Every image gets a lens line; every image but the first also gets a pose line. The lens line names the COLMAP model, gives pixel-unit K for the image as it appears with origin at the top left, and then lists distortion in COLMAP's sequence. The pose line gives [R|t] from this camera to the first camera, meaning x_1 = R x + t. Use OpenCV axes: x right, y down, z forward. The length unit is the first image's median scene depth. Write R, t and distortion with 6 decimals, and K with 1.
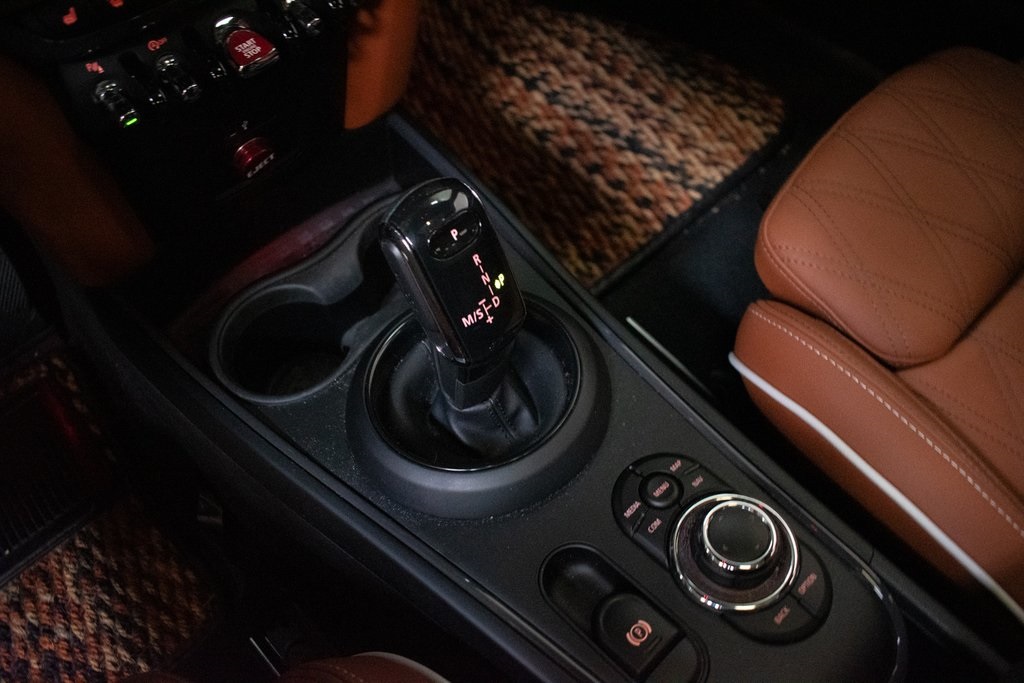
lens RADIAL K [[794.8, 0, 519.9], [0, 794.8, 336.0], [0, 0, 1]] dist [-0.099091, 0.016557]
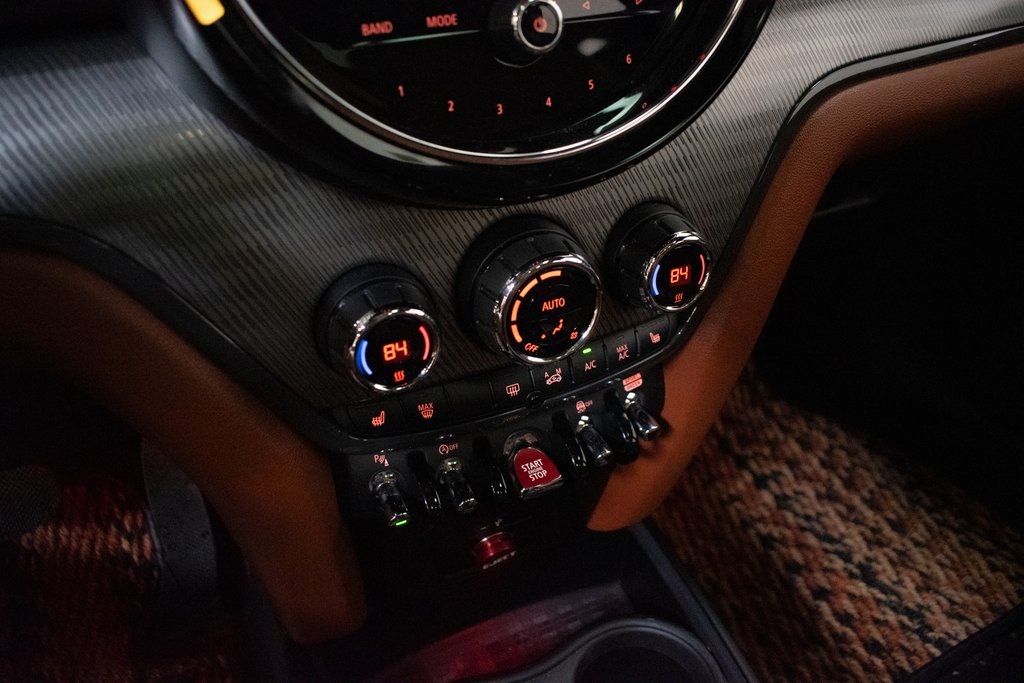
lens RADIAL K [[794.8, 0, 516.6], [0, 794.8, 338.6], [0, 0, 1]] dist [-0.099091, 0.016557]
pose [[0.951892, 0.178018, -0.249421, -0.066151], [-0.259598, 0.900951, -0.347702, -0.072257], [0.162819, 0.395724, 0.903821, 0.021655]]
